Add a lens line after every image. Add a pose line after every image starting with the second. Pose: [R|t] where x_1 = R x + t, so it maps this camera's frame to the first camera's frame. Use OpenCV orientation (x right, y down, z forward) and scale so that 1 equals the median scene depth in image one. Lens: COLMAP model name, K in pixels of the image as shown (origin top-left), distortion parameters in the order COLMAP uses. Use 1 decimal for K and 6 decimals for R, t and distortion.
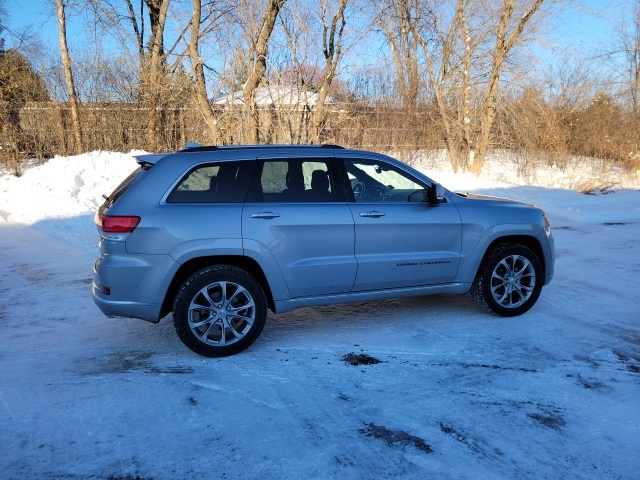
lens RADIAL K [[478.4, 0, 321.9], [0, 478.4, 228.7], [0, 0, 1]] dist [0.057284, -0.038167]
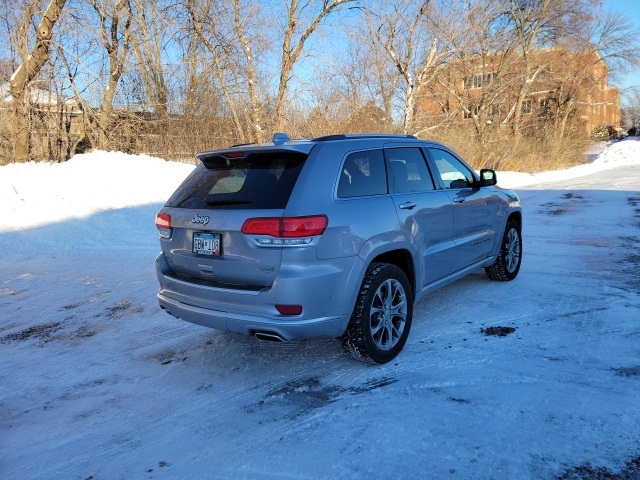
lens RADIAL K [[479.0, 0, 322.1], [0, 479.0, 238.1], [0, 0, 1]] dist [0.052270, -0.031632]
pose [[0.838710, -0.106871, 0.533989, -0.790095], [0.109020, 0.993655, 0.027634, -0.008431], [-0.533555, 0.035038, 0.845040, 0.280452]]
